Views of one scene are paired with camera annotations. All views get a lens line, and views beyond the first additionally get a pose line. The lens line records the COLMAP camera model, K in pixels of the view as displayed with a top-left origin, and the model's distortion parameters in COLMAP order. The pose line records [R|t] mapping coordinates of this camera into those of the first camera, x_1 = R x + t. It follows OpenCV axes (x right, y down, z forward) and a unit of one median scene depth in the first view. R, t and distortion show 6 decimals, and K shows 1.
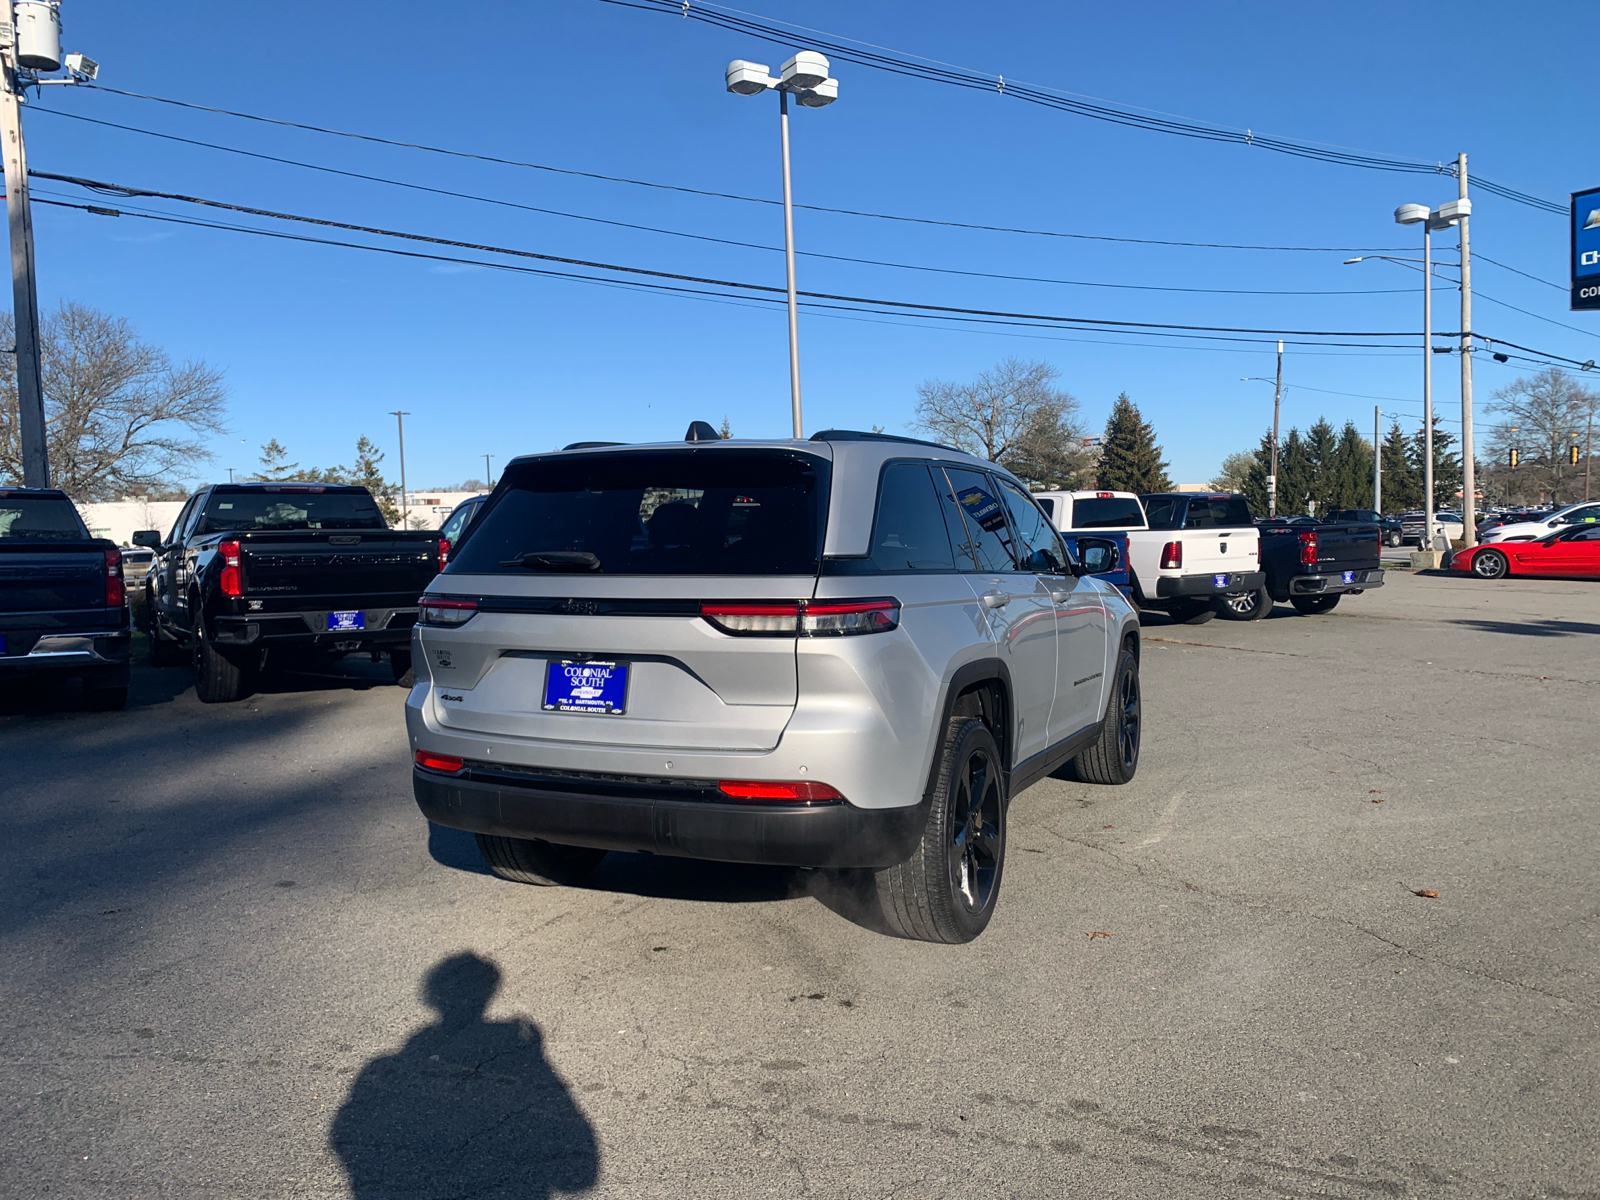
lens RADIAL K [[1203.2, 0, 797.6], [0, 1203.2, 619.4], [0, 0, 1]] dist [0.003510, -0.011934]
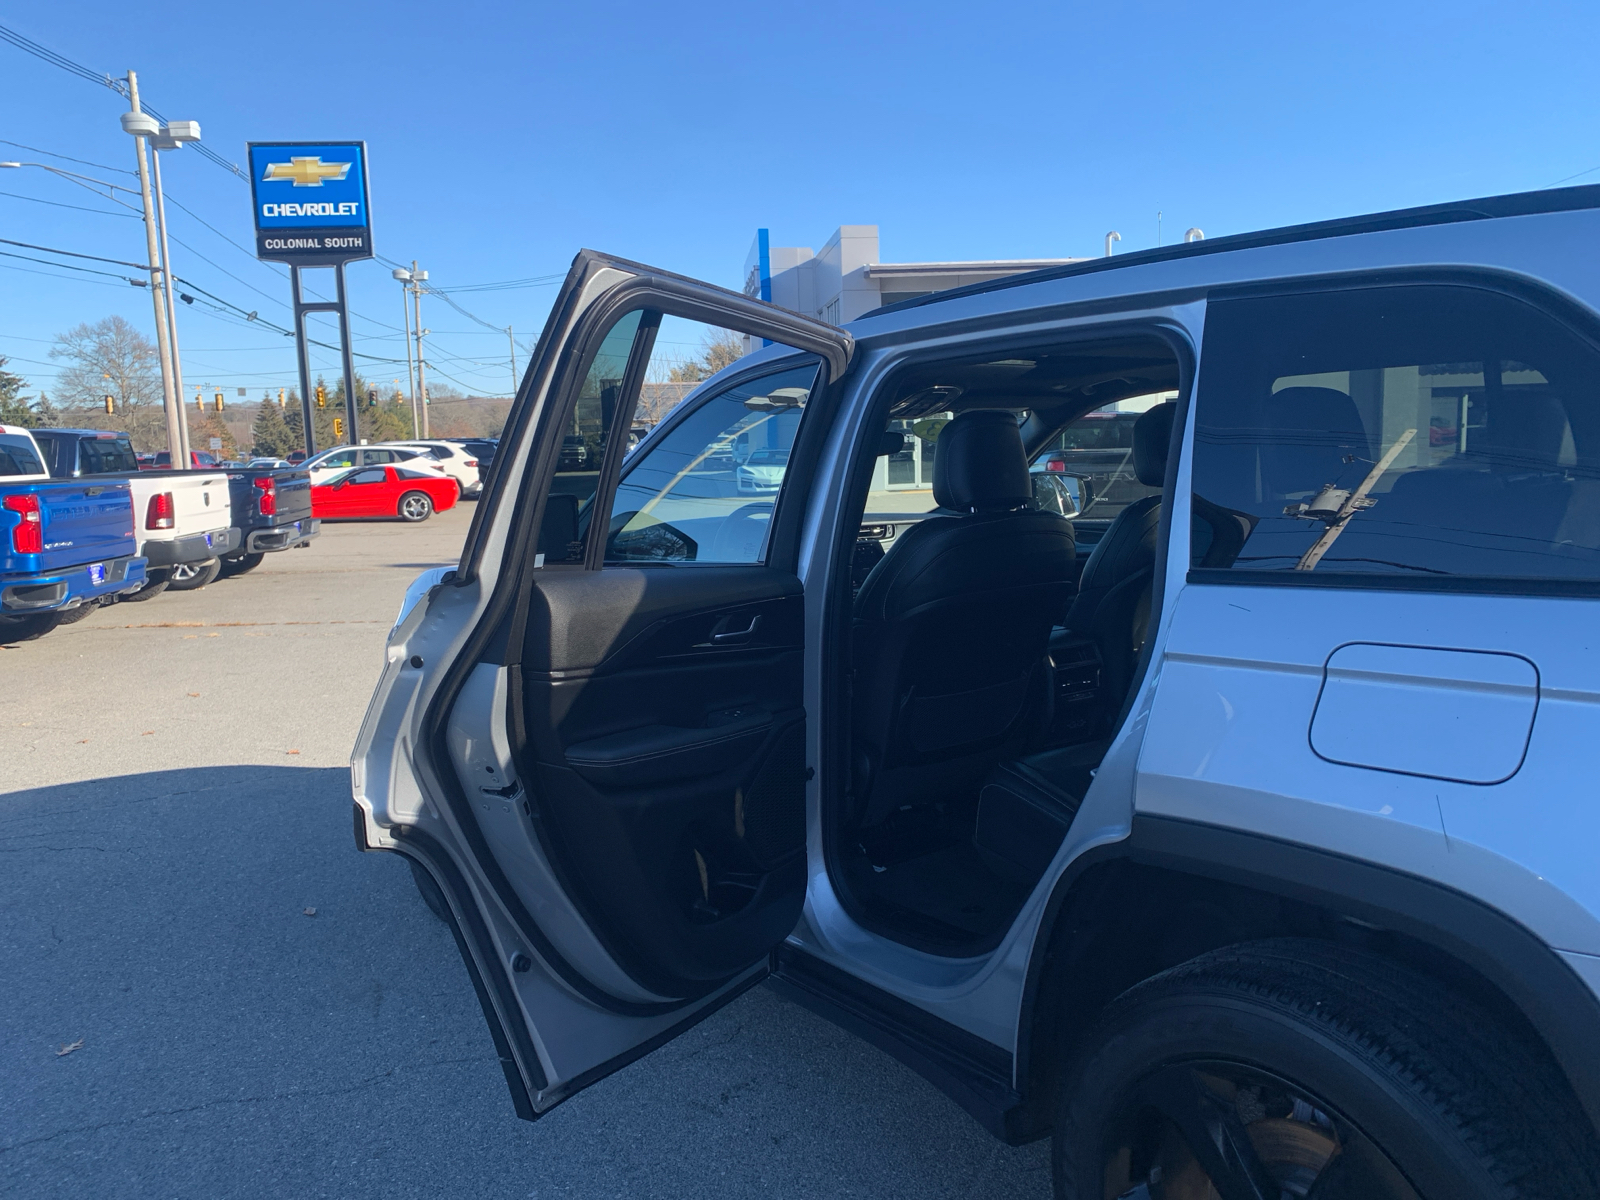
lens RADIAL K [[1210.6, 0, 838.6], [0, 1210.6, 593.1], [0, 0, 1]] dist [0.001107, -0.003225]
pose [[0.466561, -0.098673, 0.878968, -0.158233], [0.081303, 0.994335, 0.068468, -0.019917], [-0.880744, 0.039518, 0.471940, 0.276178]]
